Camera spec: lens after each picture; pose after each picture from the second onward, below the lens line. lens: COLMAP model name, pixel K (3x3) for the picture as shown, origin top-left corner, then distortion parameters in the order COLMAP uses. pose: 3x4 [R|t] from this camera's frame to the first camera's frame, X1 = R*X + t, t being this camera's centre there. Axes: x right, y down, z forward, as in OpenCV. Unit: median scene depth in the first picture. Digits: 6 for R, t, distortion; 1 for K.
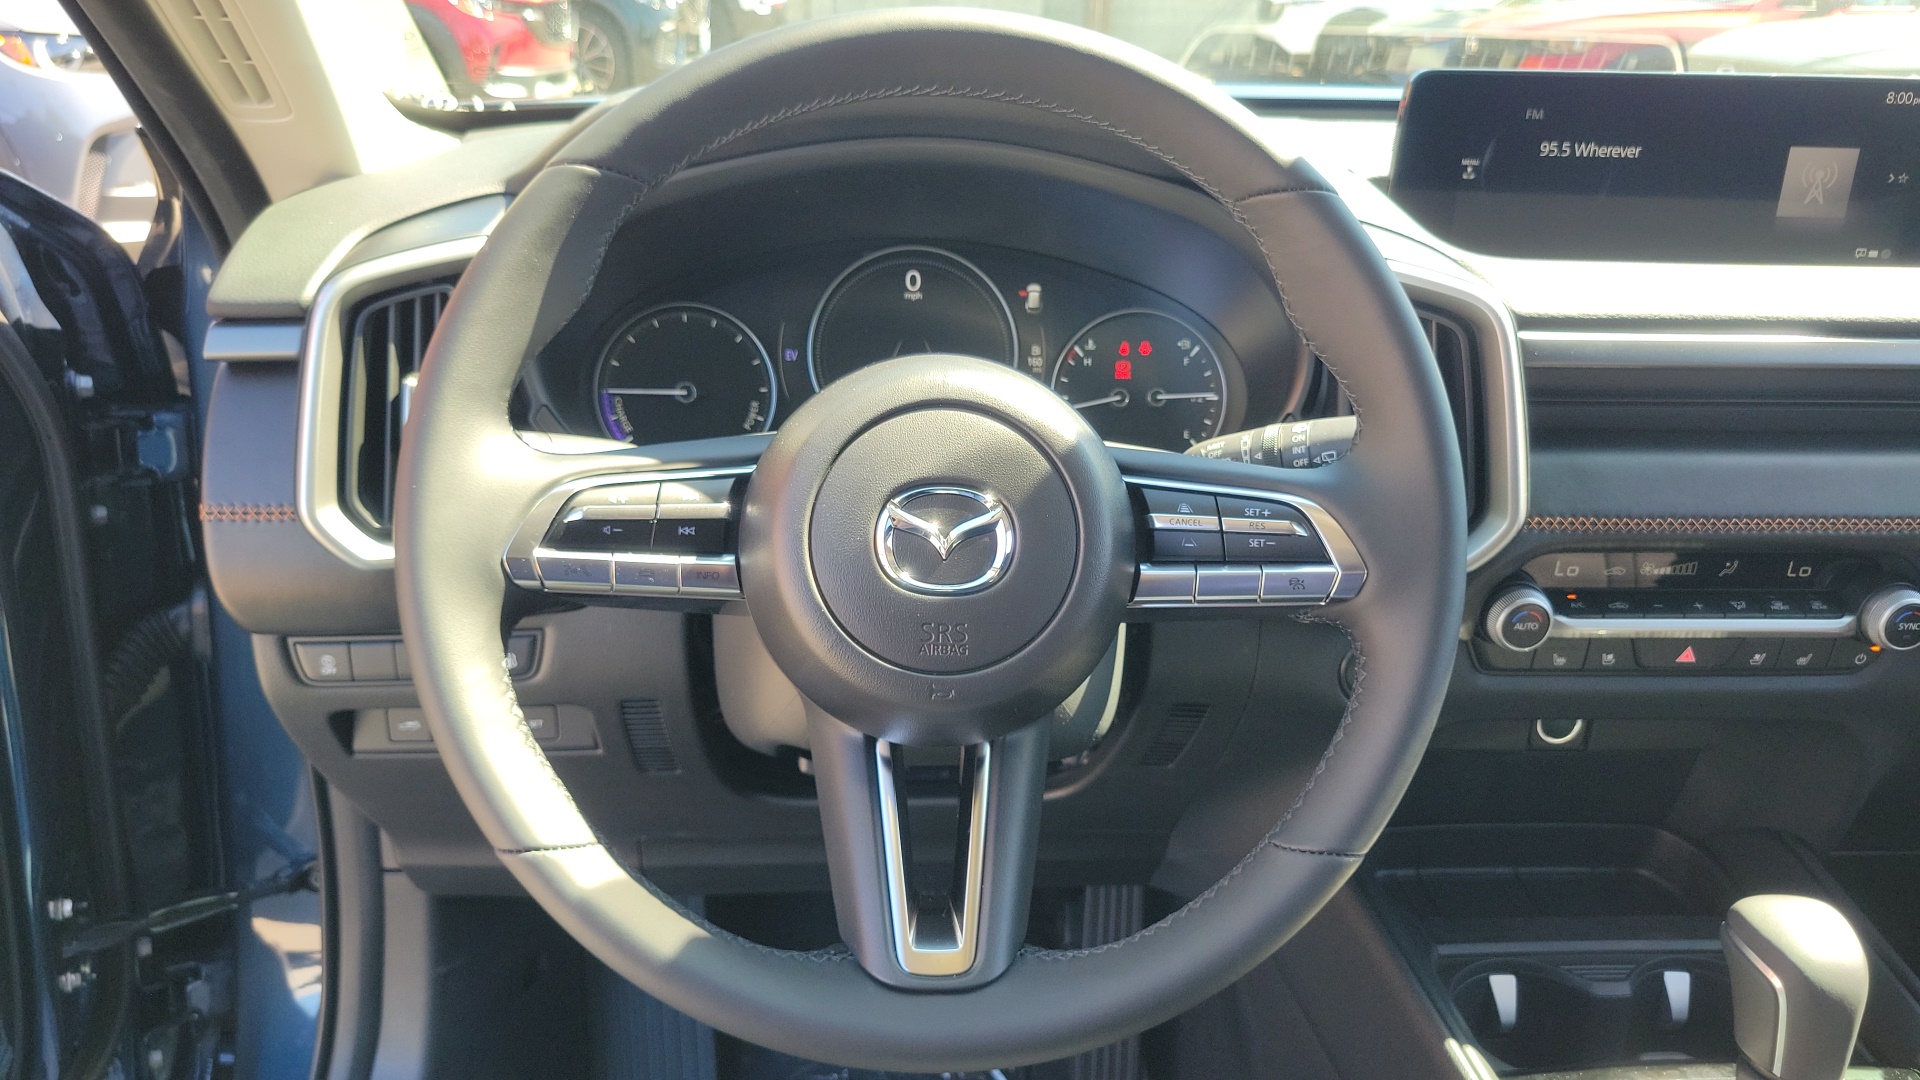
lens RADIAL K [[1487.4, 0, 960.0], [0, 1487.4, 540.0], [0, 0, 1]] dist [0.003931, -0.001380]
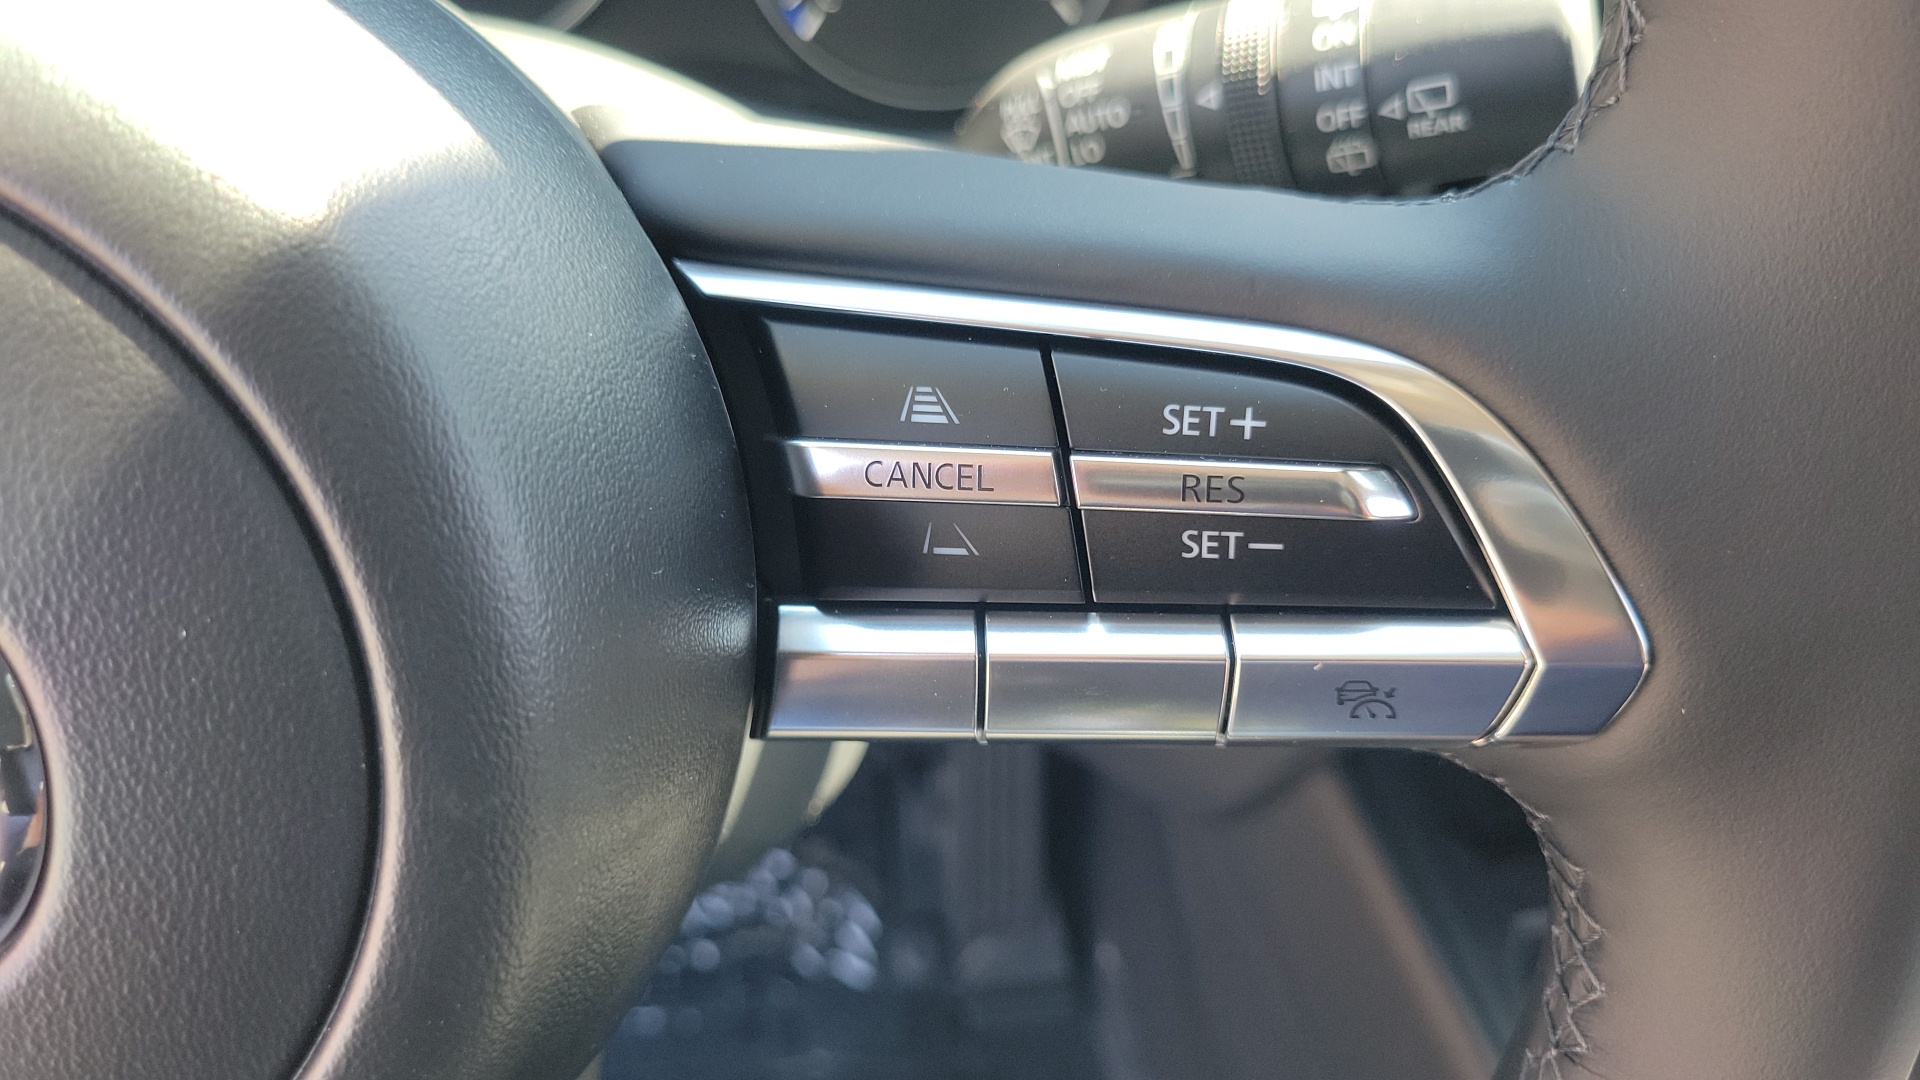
lens RADIAL K [[1487.4, 0, 960.0], [0, 1487.4, 540.0], [0, 0, 1]] dist [0.003931, -0.001380]
pose [[0.997436, -0.064557, 0.030871, 0.147830], [0.051549, 0.947441, 0.315751, -0.080432], [-0.049633, -0.313350, 0.948340, 0.755047]]
